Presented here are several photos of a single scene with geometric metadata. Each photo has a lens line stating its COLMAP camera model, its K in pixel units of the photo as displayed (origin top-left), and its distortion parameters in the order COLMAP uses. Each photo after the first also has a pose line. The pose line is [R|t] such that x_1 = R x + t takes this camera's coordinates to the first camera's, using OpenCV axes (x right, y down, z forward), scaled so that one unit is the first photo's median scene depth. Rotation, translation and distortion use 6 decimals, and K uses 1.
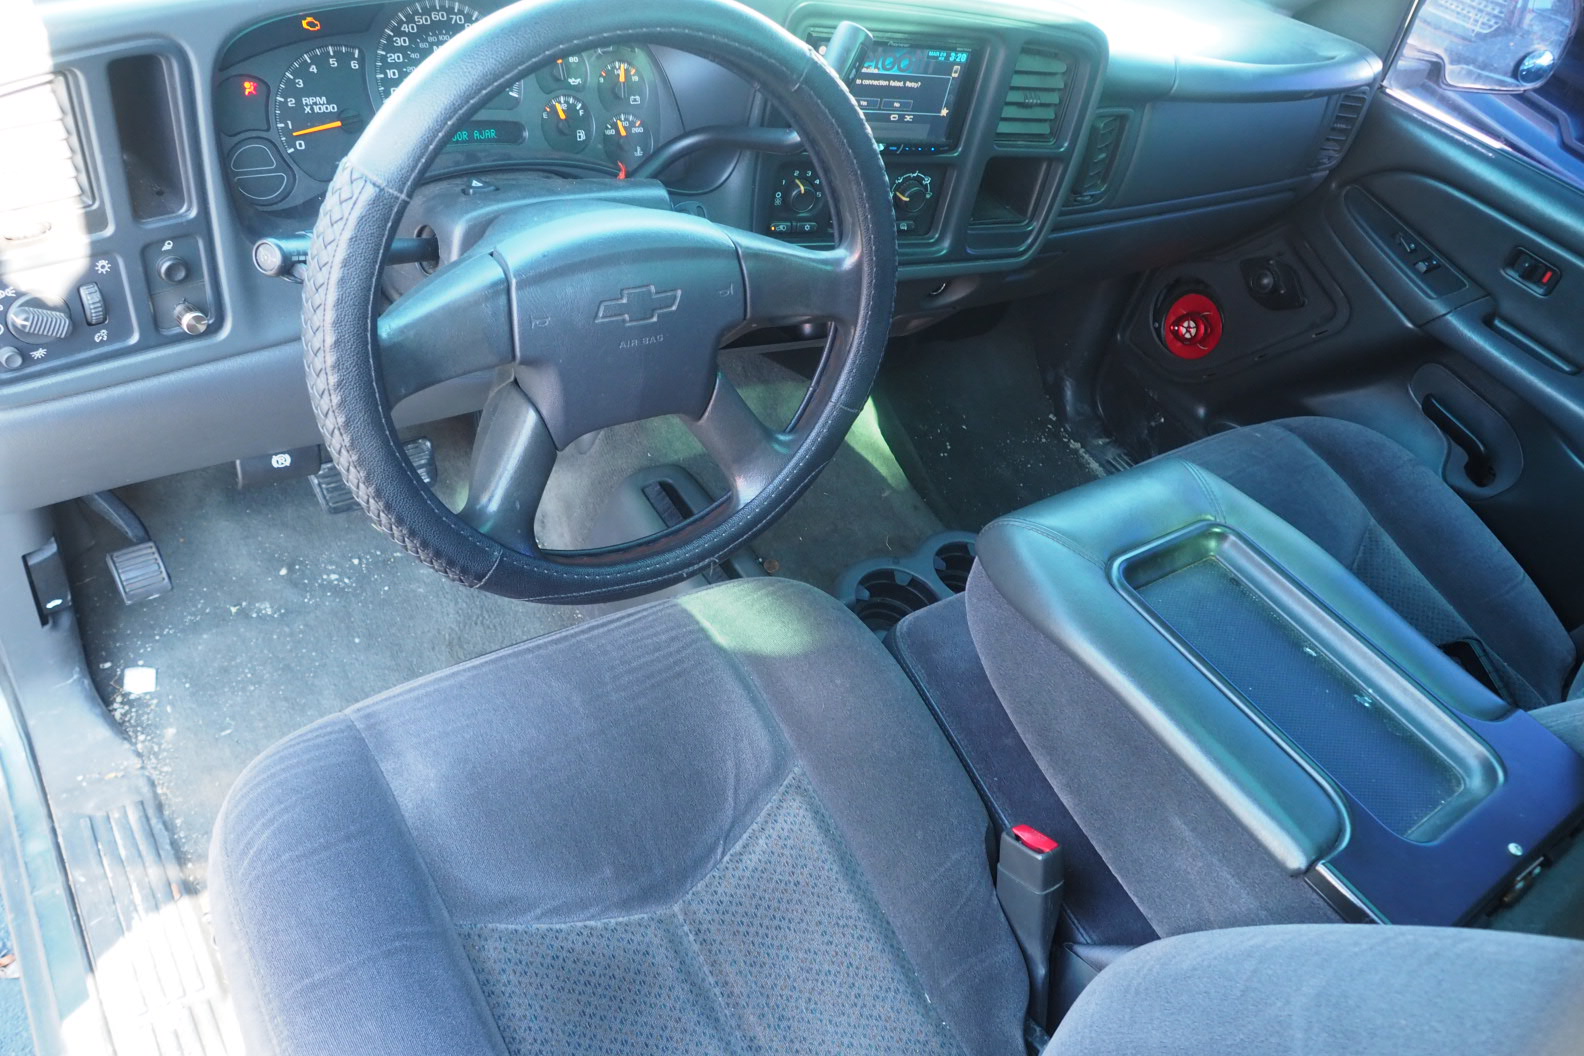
lens RADIAL K [[1118.3, 0, 798.9], [0, 1118.3, 528.4], [0, 0, 1]] dist [-0.036055, 0.005711]
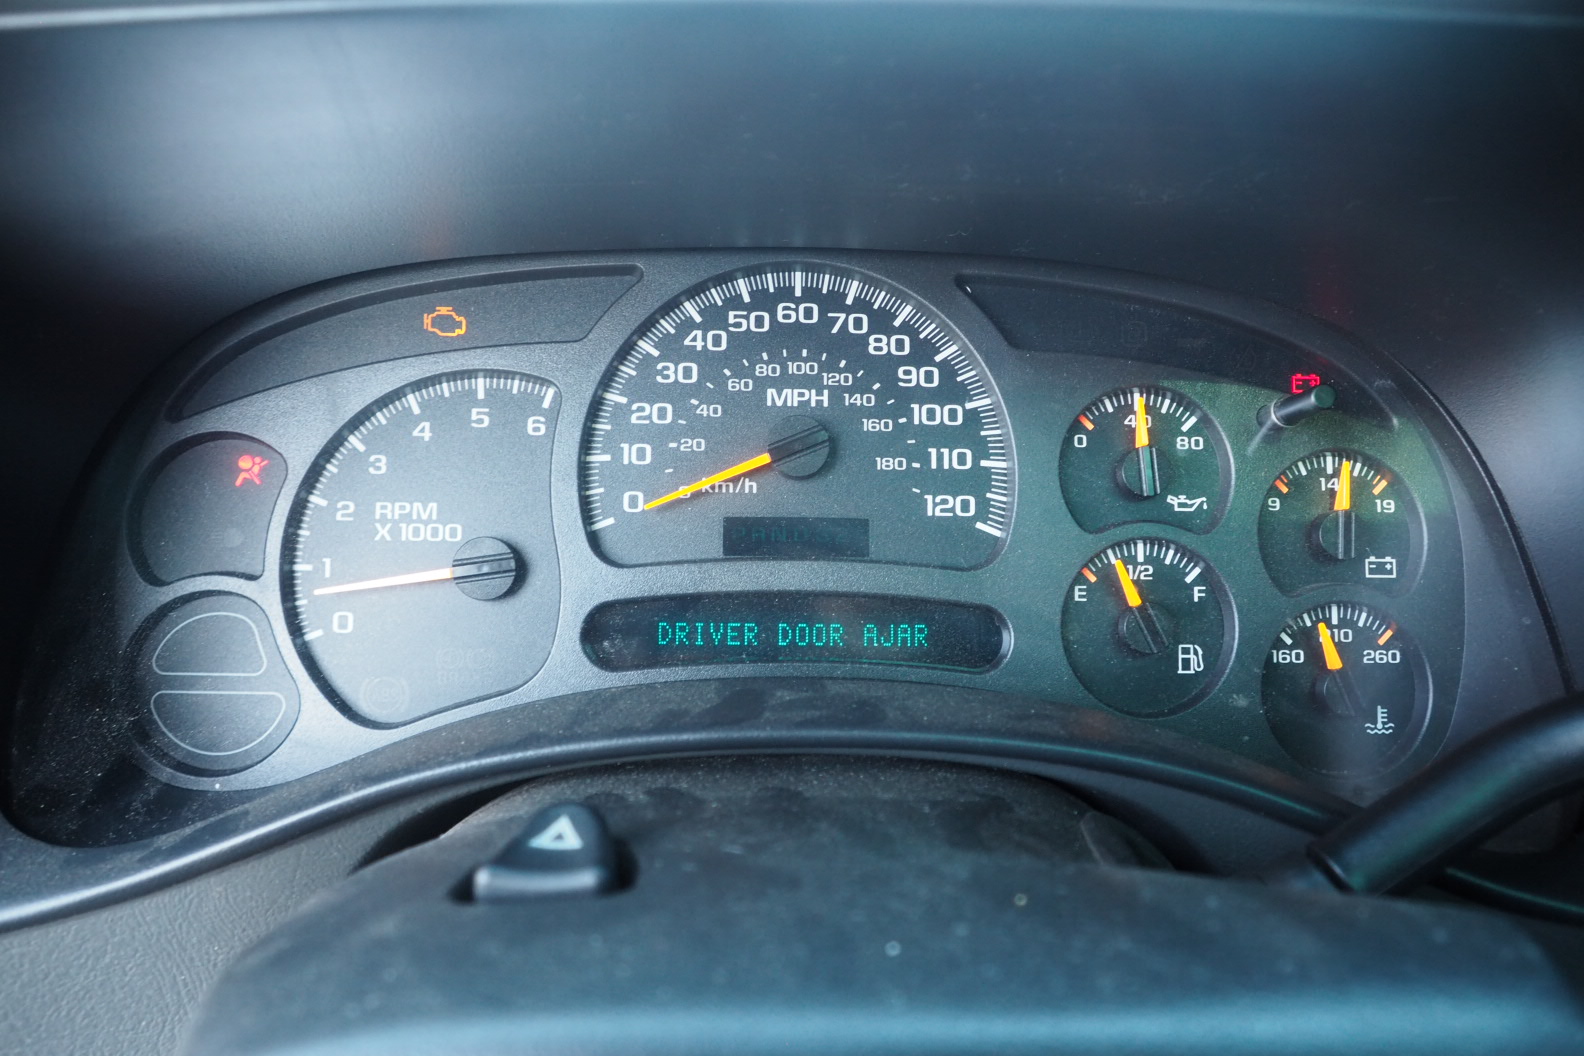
lens RADIAL K [[1118.3, 0, 796.6], [0, 1118.3, 537.0], [0, 0, 1]] dist [-0.036055, 0.005711]
pose [[0.823833, 0.012931, -0.566686, -0.109512], [-0.250440, 0.905172, -0.343429, -0.250676], [0.508507, 0.424848, 0.748949, 0.697317]]
